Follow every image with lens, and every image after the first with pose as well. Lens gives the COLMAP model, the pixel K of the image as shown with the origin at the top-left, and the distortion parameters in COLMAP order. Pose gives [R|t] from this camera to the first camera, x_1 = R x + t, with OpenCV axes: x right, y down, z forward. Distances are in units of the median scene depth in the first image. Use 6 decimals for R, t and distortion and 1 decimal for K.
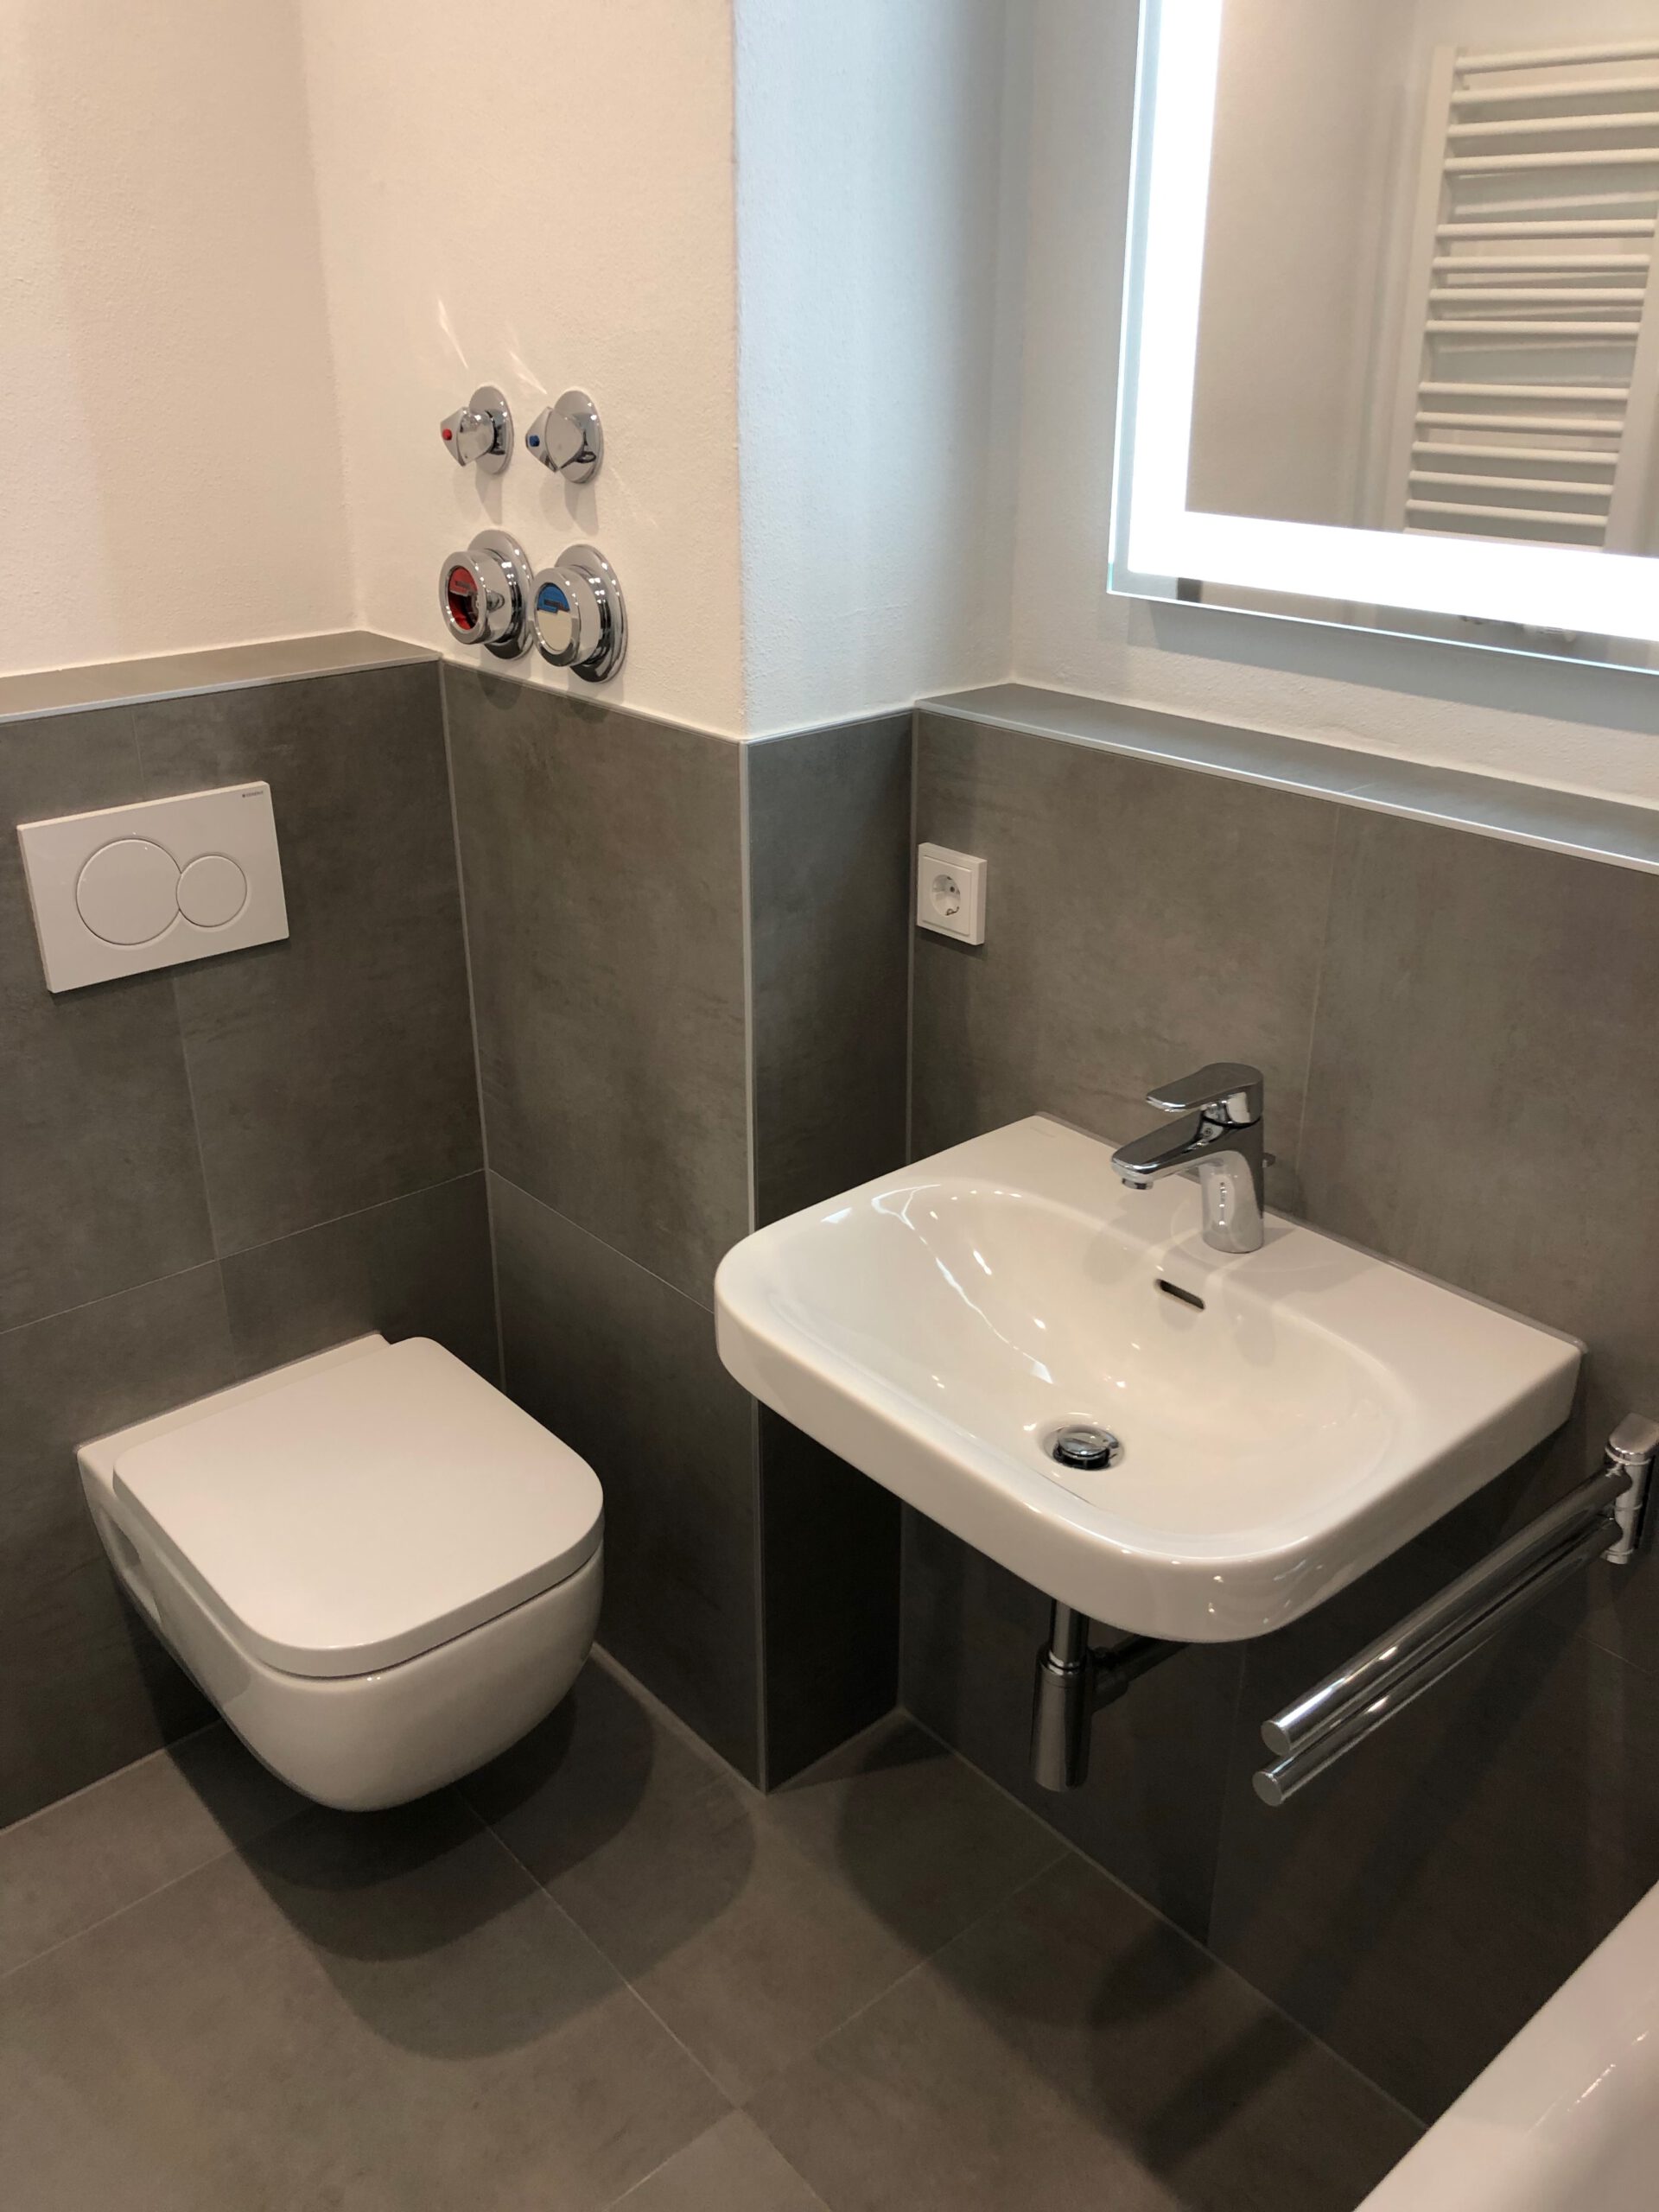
lens RADIAL K [[1792.0, 0, 817.6], [0, 1792.0, 1075.9], [0, 0, 1]] dist [0.004773, 0.004928]
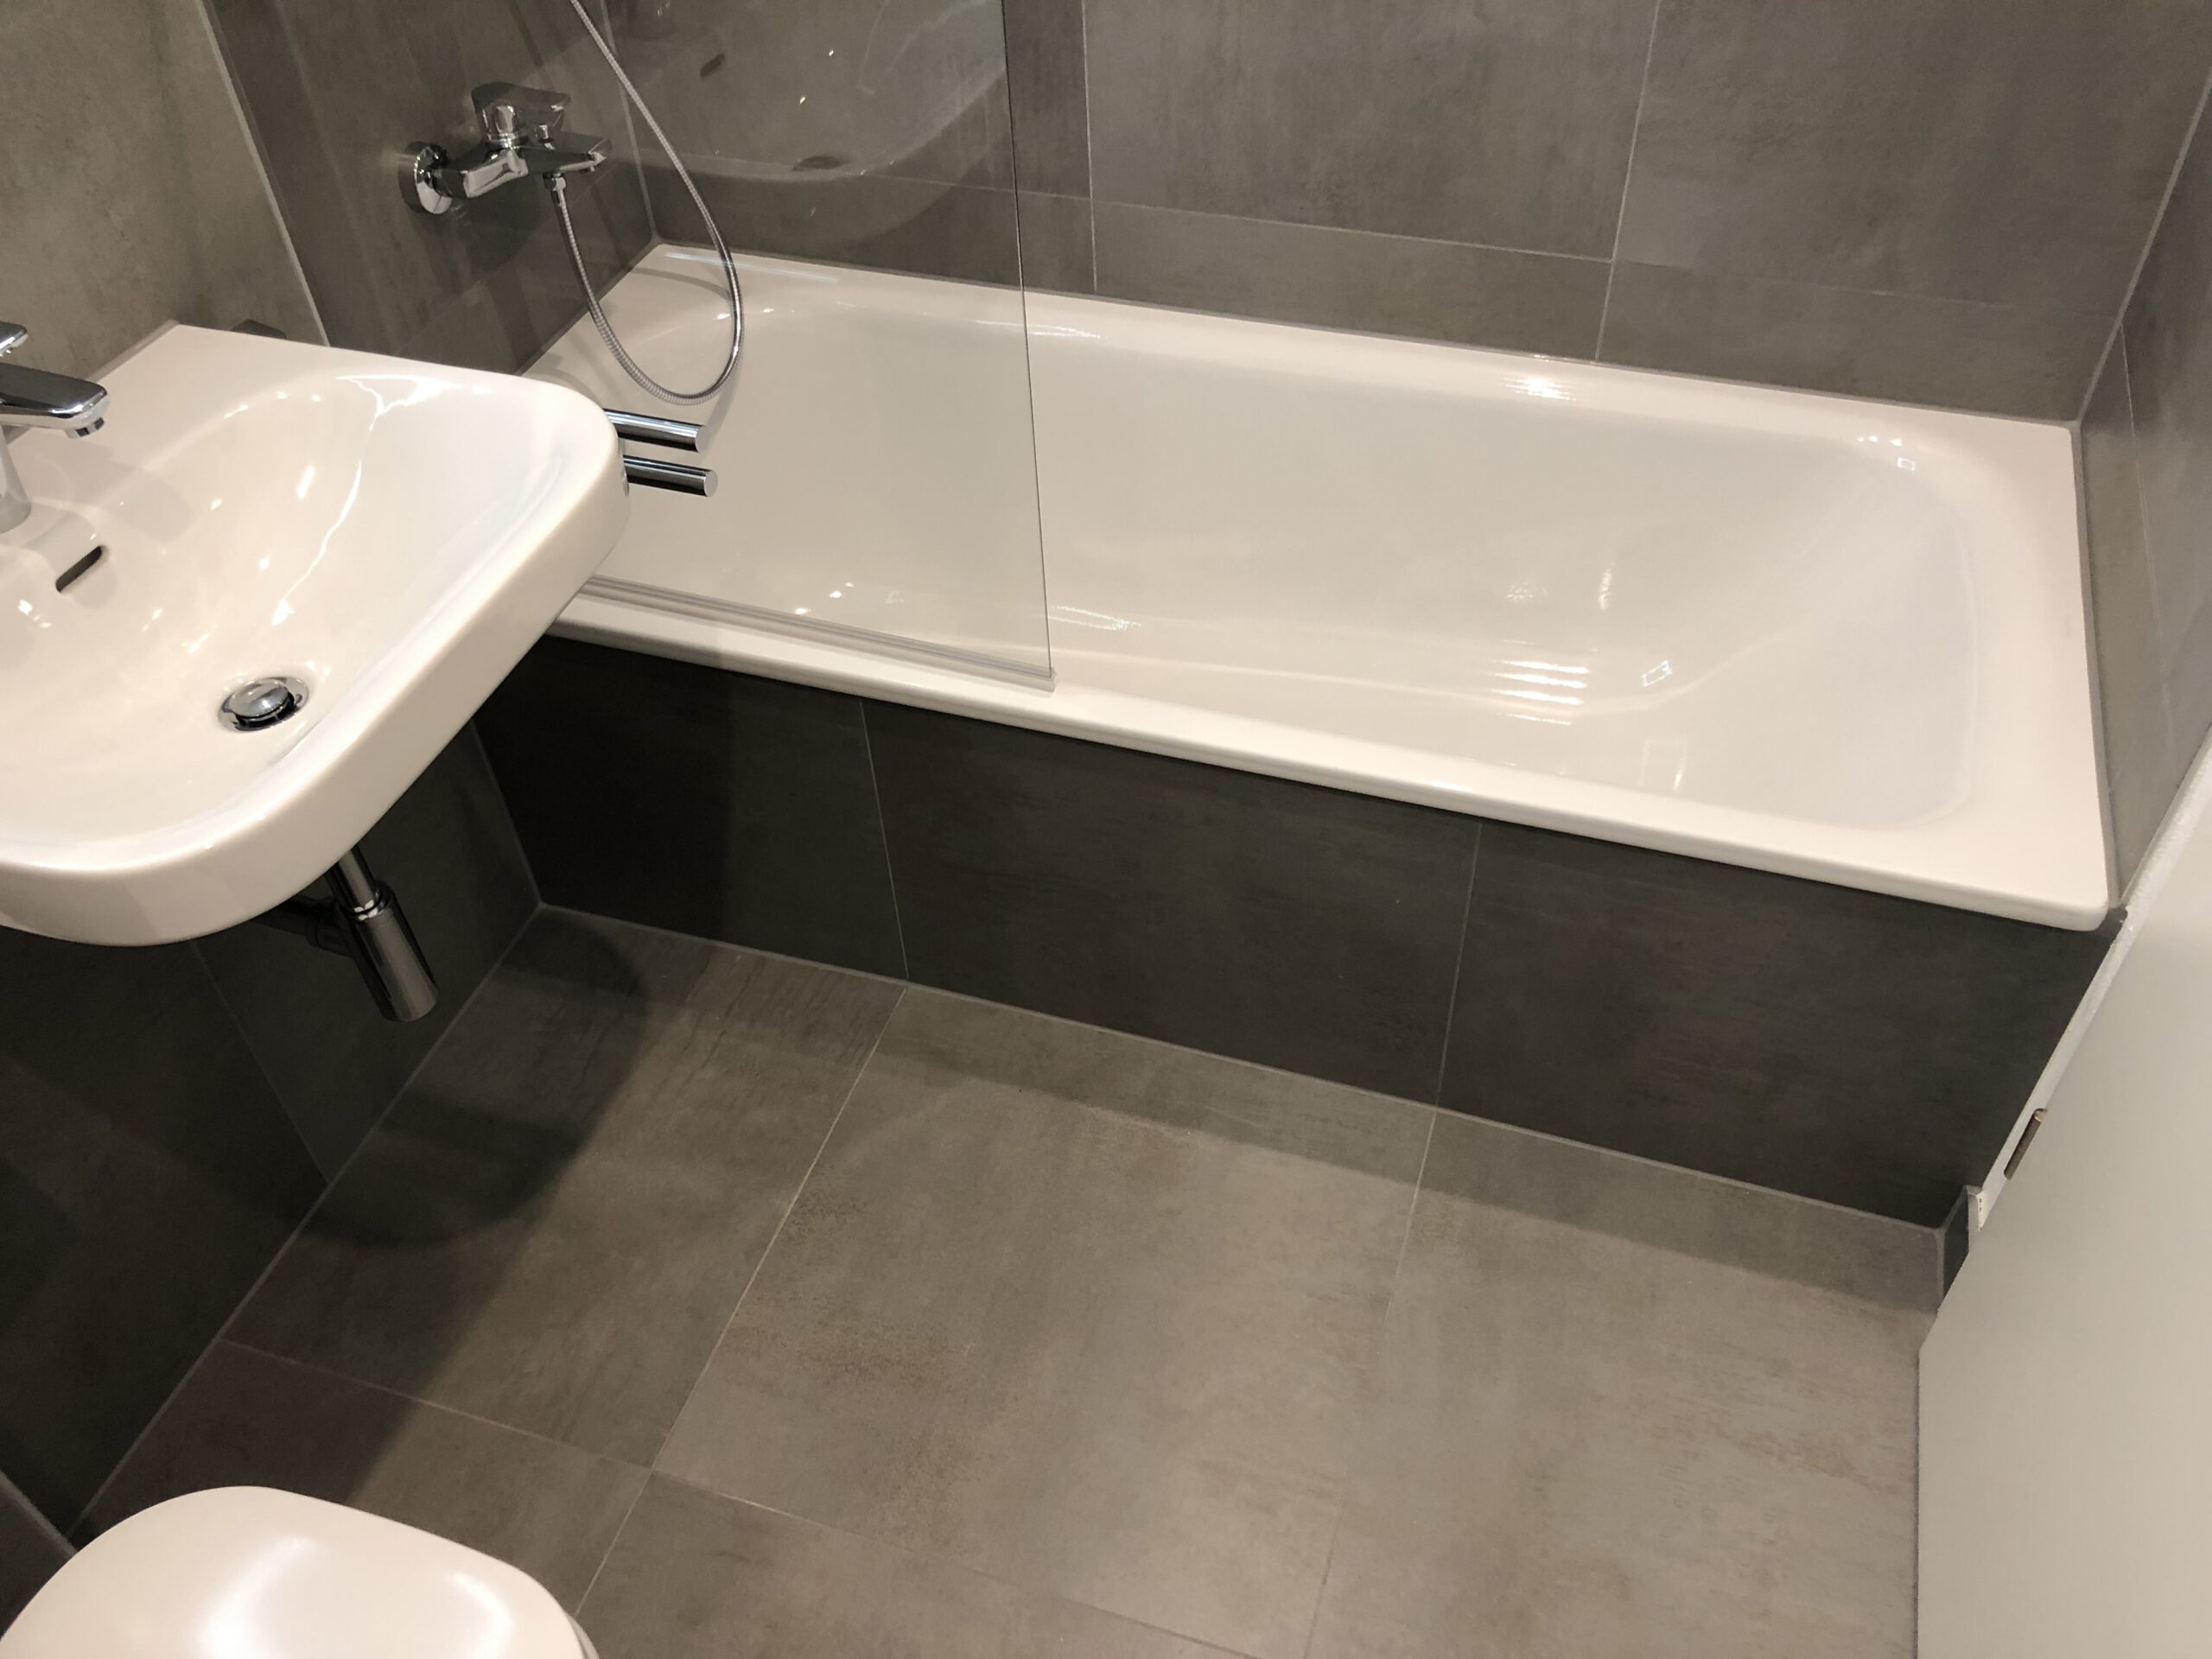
lens RADIAL K [[1816.0, 0, 1105.4], [0, 1816.0, 791.2], [0, 0, 1]] dist [-0.004933, 0.048645]
pose [[-0.517999, -0.567775, 0.639772, -0.522486], [0.377964, 0.519033, 0.766647, -0.238595], [-0.767346, 0.638934, -0.054260, 0.565817]]
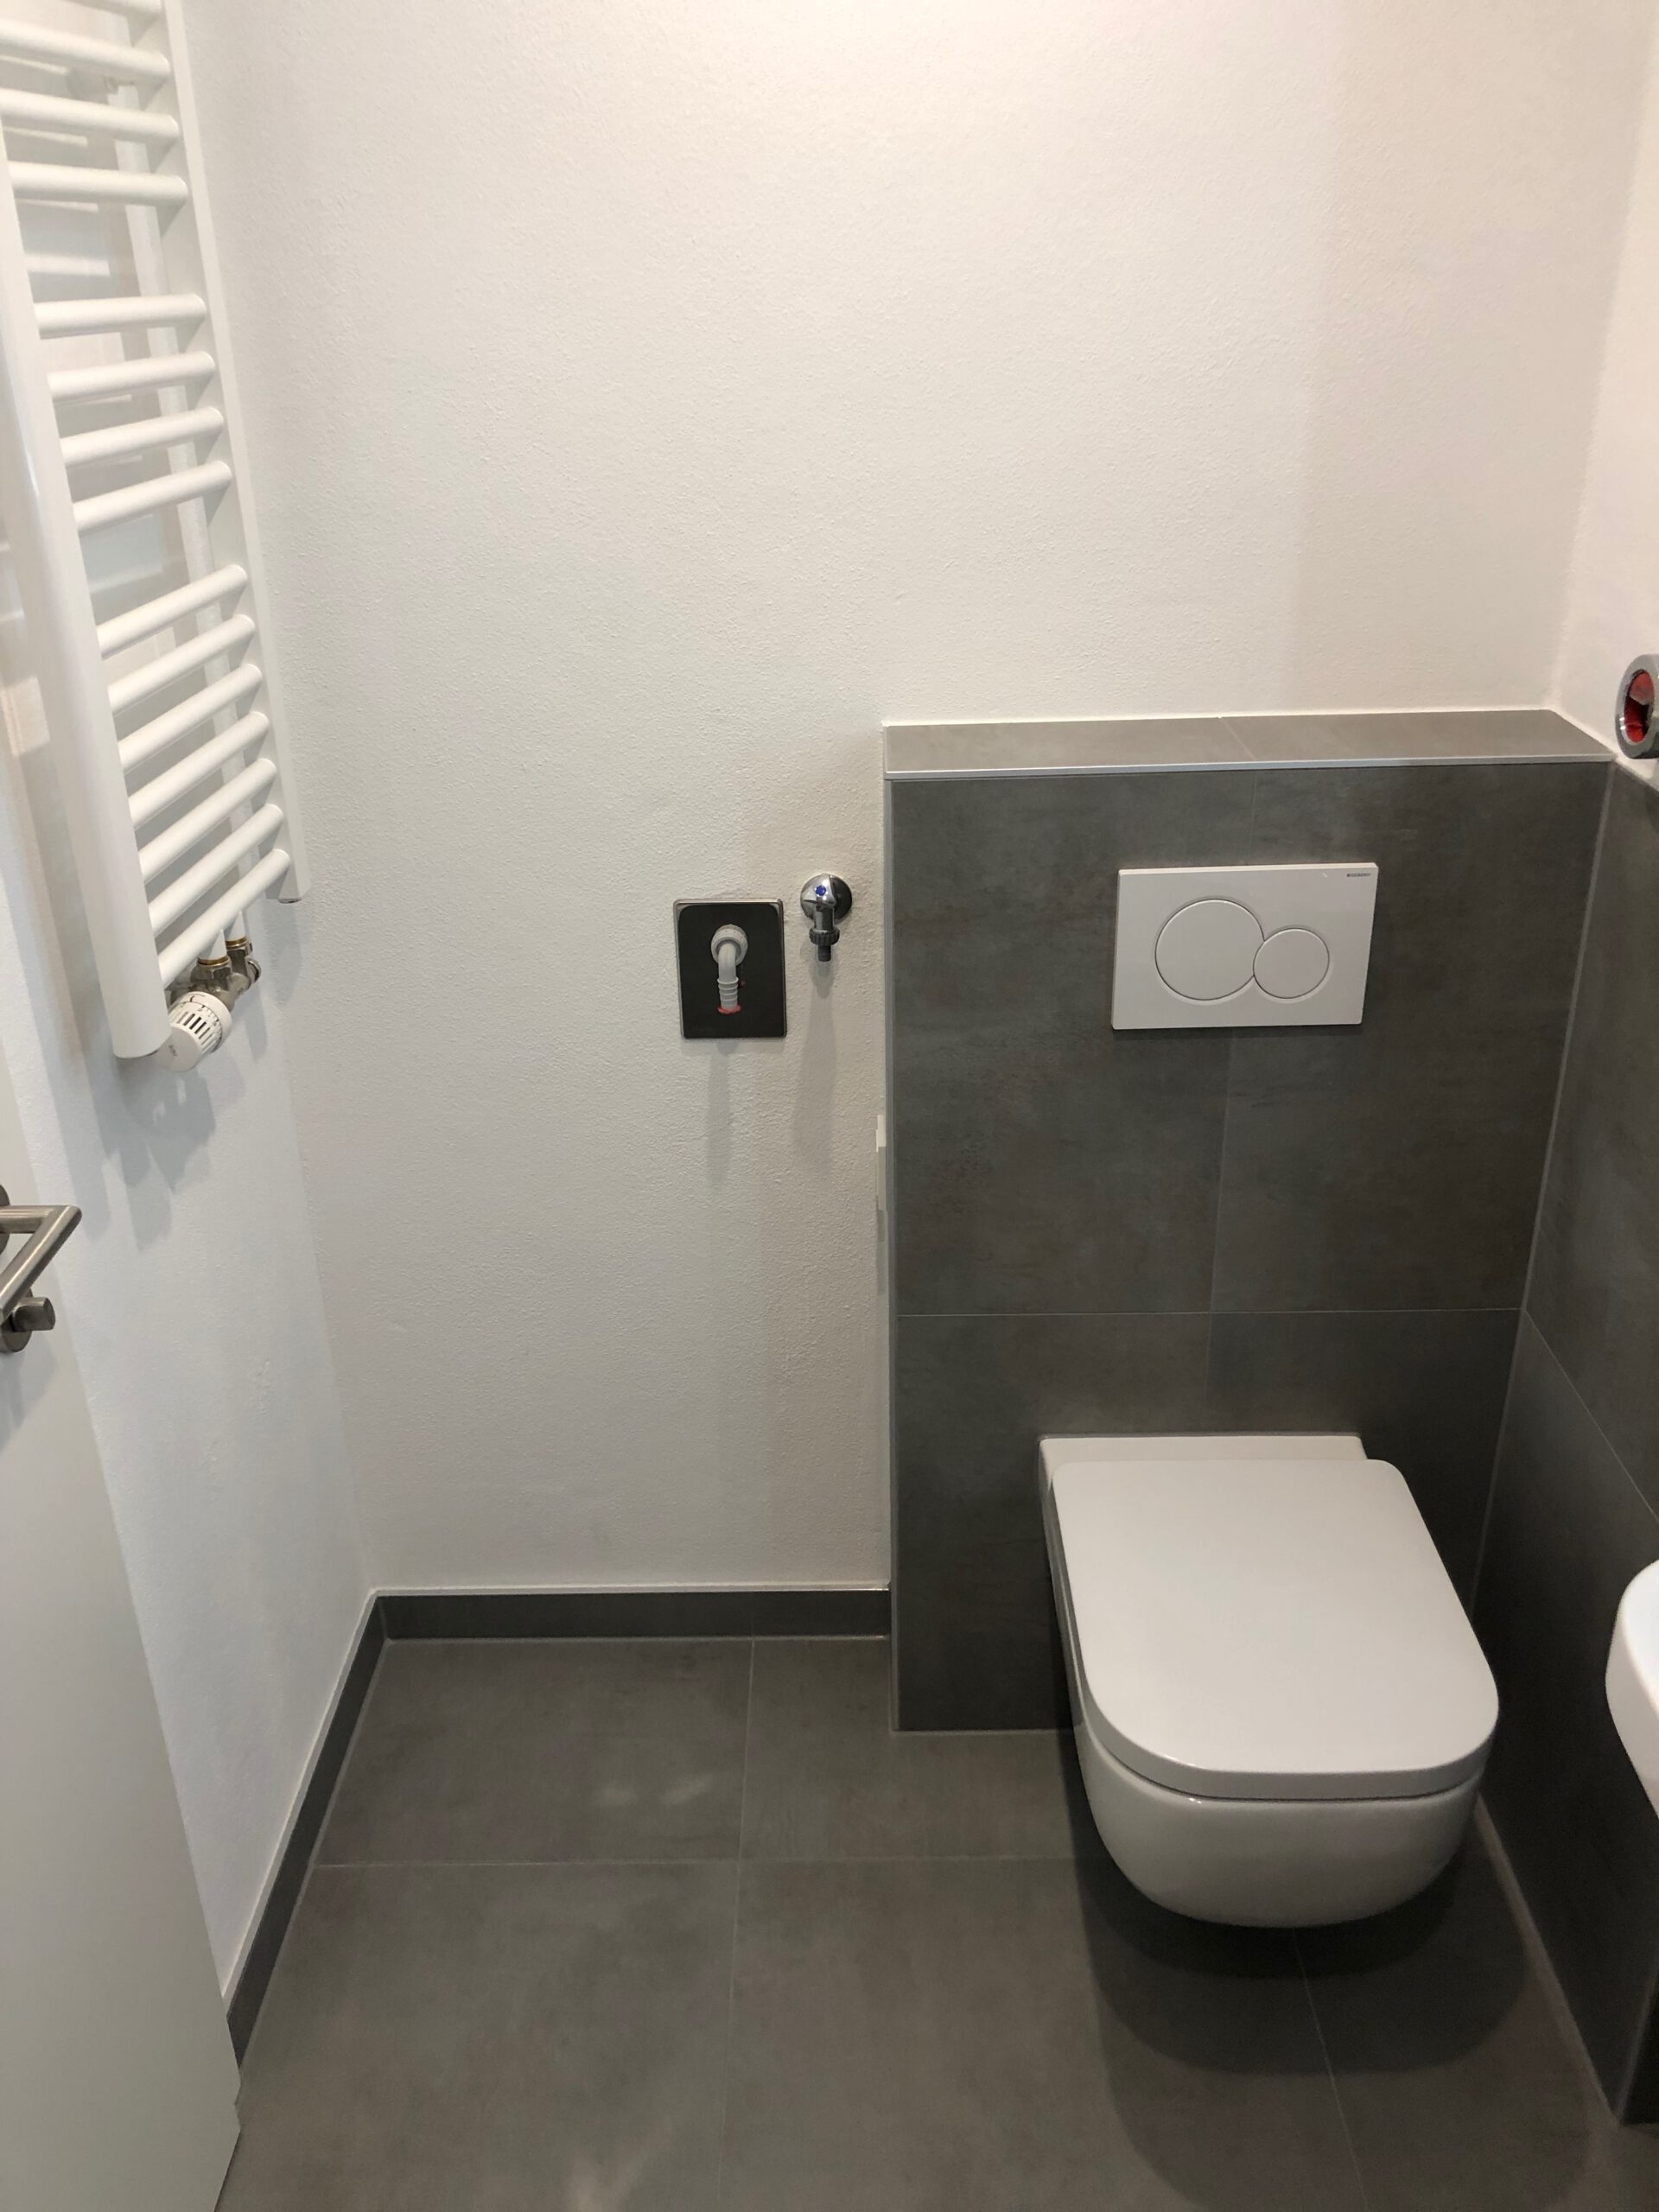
lens RADIAL K [[1792.0, 0, 817.6], [0, 1792.0, 1075.9], [0, 0, 1]] dist [0.004773, 0.004928]
pose [[0.749874, 0.264320, -0.606486, 0.078802], [-0.248849, 0.962089, 0.111616, -0.088350], [0.612996, 0.067225, 0.787221, 0.072862]]
